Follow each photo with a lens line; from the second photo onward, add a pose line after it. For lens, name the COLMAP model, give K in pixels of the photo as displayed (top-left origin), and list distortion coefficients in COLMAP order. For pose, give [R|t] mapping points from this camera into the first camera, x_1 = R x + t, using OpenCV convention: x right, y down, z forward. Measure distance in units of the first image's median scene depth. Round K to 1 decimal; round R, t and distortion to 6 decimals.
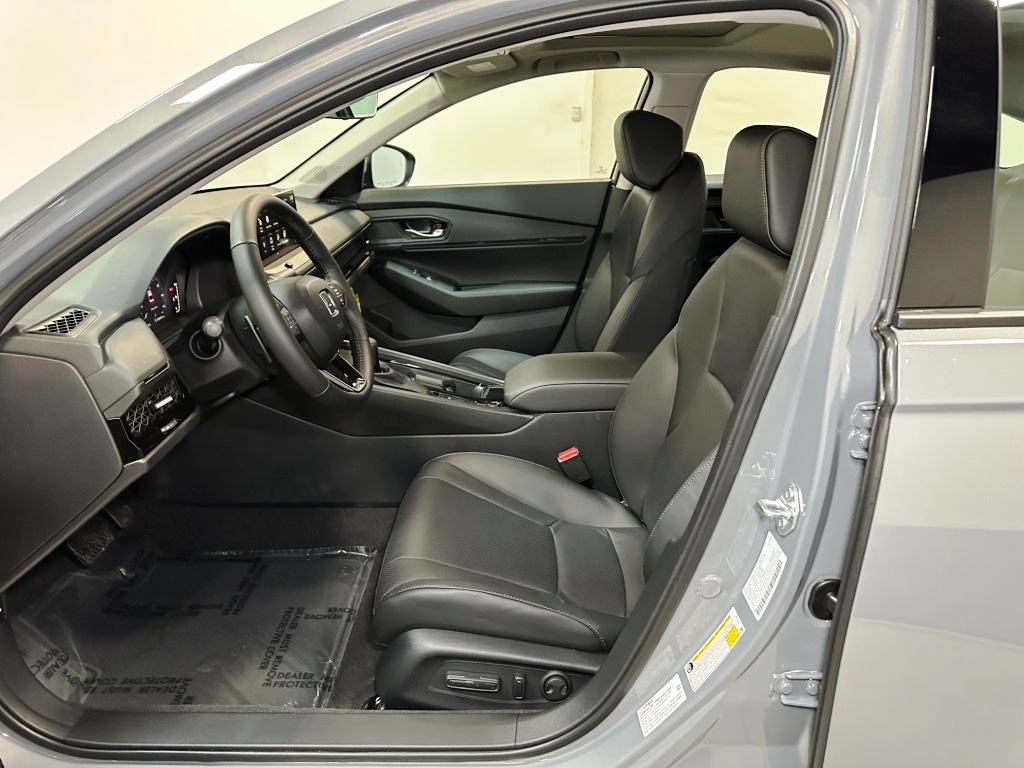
lens RADIAL K [[714.3, 0, 510.1], [0, 714.3, 371.3], [0, 0, 1]] dist [0.029216, -0.042978]
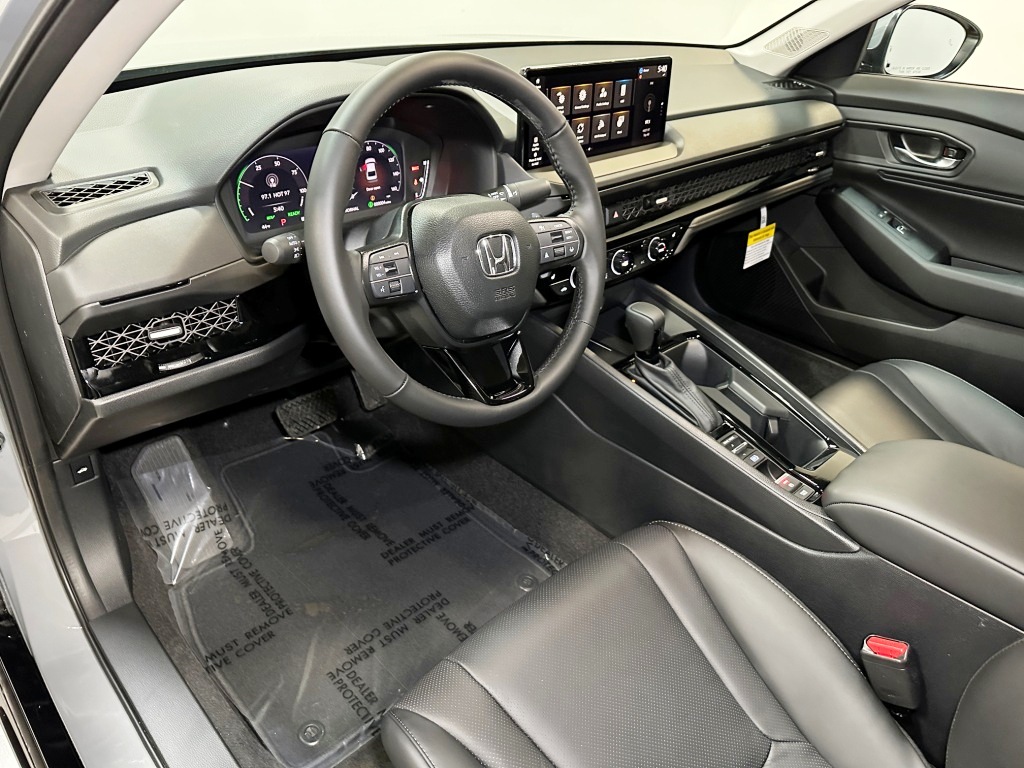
lens RADIAL K [[714.3, 0, 510.1], [0, 714.3, 371.3], [0, 0, 1]] dist [0.029216, -0.042978]
pose [[0.692051, 0.401439, -0.599927, 0.087466], [-0.291226, 0.915731, 0.276811, -0.095469], [0.660495, -0.016853, 0.750642, 0.296339]]
